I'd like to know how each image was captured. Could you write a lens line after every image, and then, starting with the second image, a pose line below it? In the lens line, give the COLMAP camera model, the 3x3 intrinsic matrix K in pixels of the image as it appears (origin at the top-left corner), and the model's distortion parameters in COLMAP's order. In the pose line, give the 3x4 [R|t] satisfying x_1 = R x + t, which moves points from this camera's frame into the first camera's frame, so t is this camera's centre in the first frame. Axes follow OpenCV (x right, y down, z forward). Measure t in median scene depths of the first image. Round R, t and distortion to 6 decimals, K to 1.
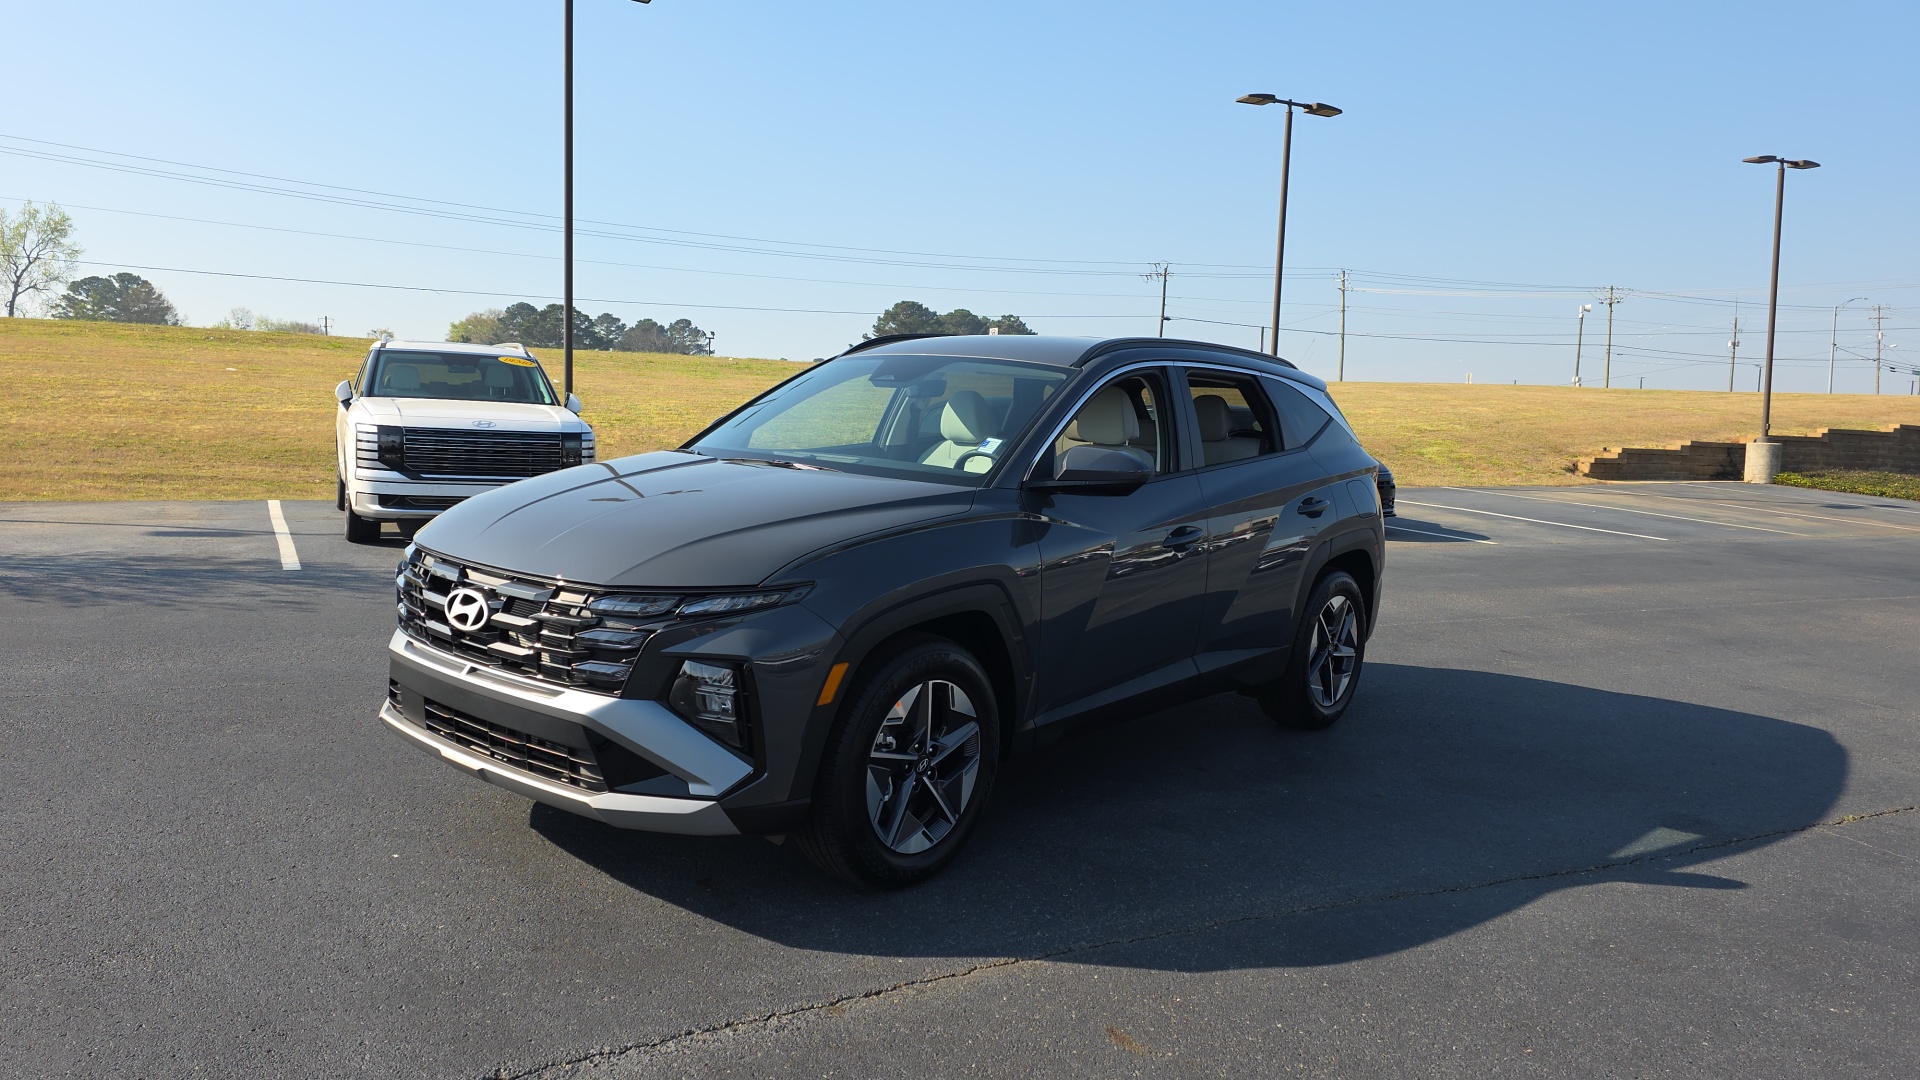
lens RADIAL K [[1276.7, 0, 939.8], [0, 1276.7, 548.7], [0, 0, 1]] dist [0.056626, -0.051888]
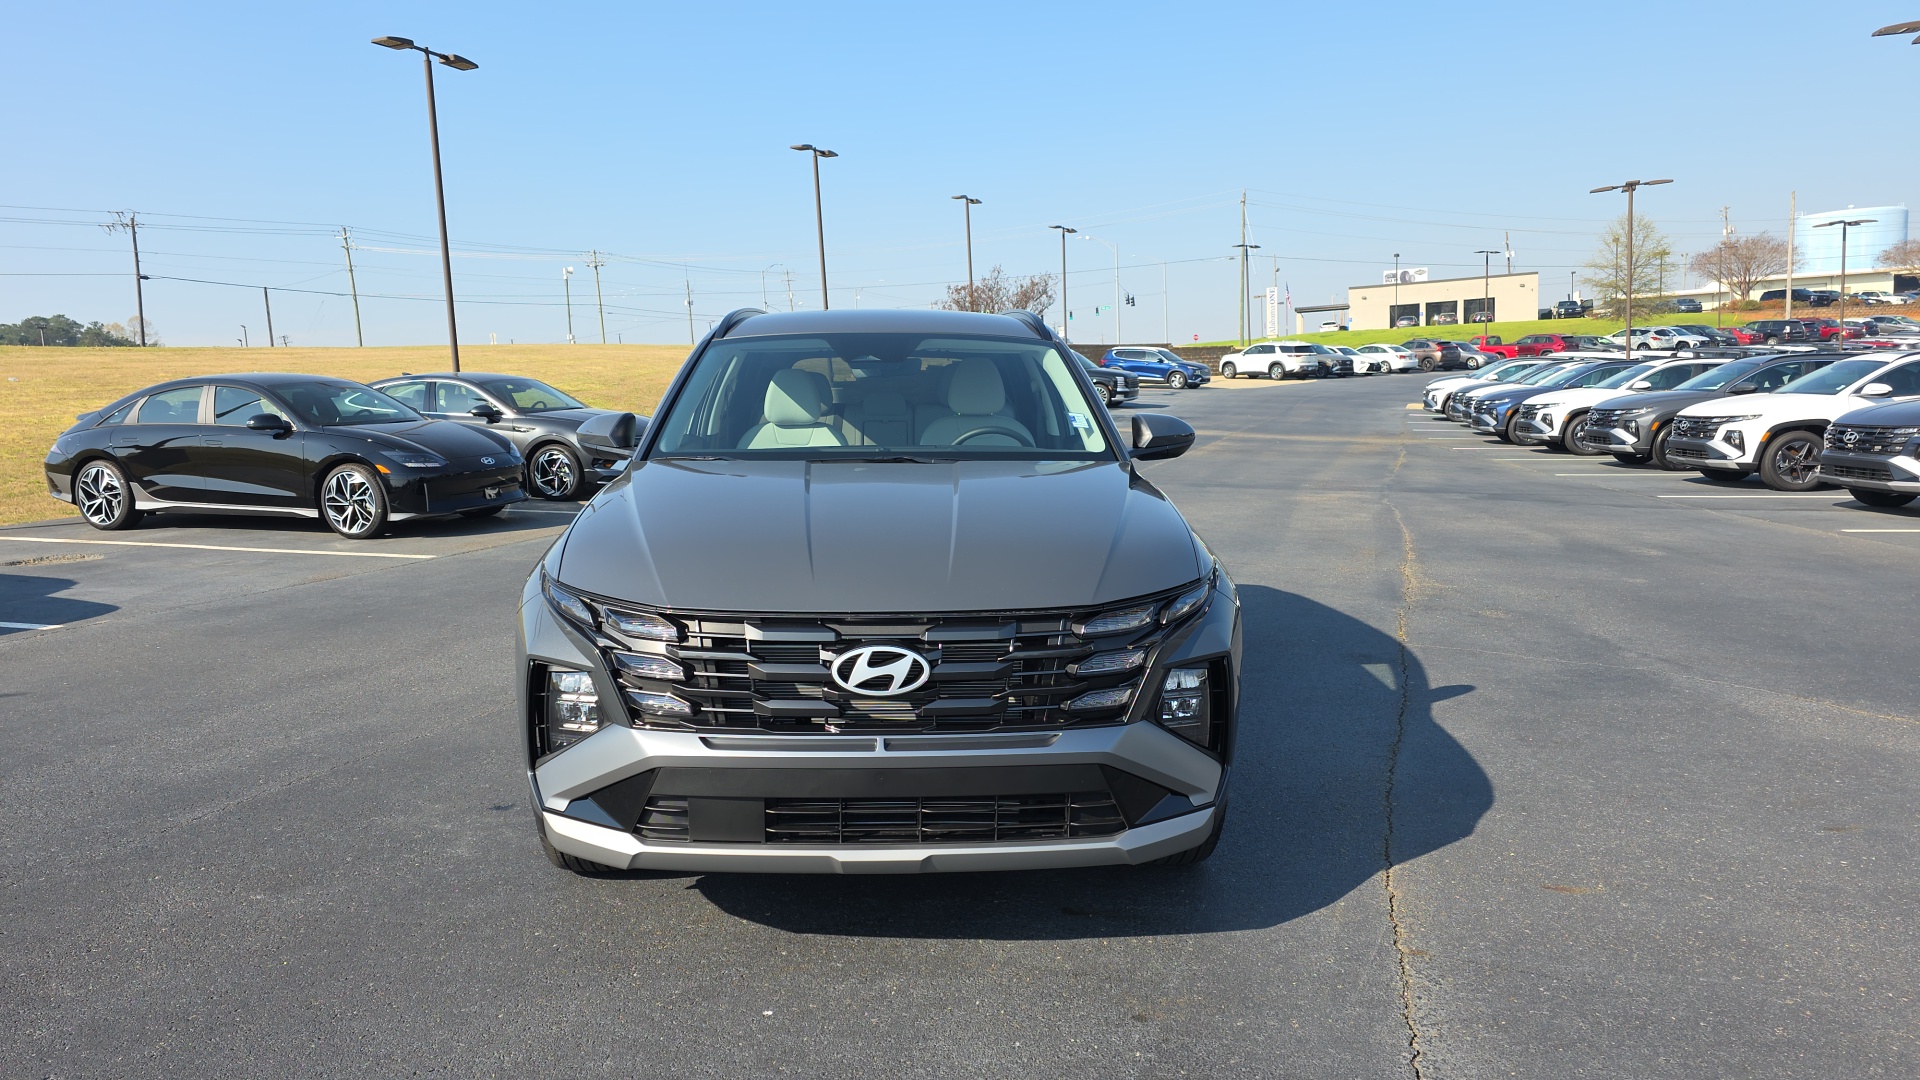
lens RADIAL K [[1276.7, 0, 945.0], [0, 1276.7, 537.8], [0, 0, 1]] dist [0.056626, -0.051888]
pose [[0.734455, -0.137186, 0.664647, -0.127283], [0.123026, 0.990043, 0.068402, -0.012394], [-0.667414, 0.031531, 0.744019, 0.057350]]
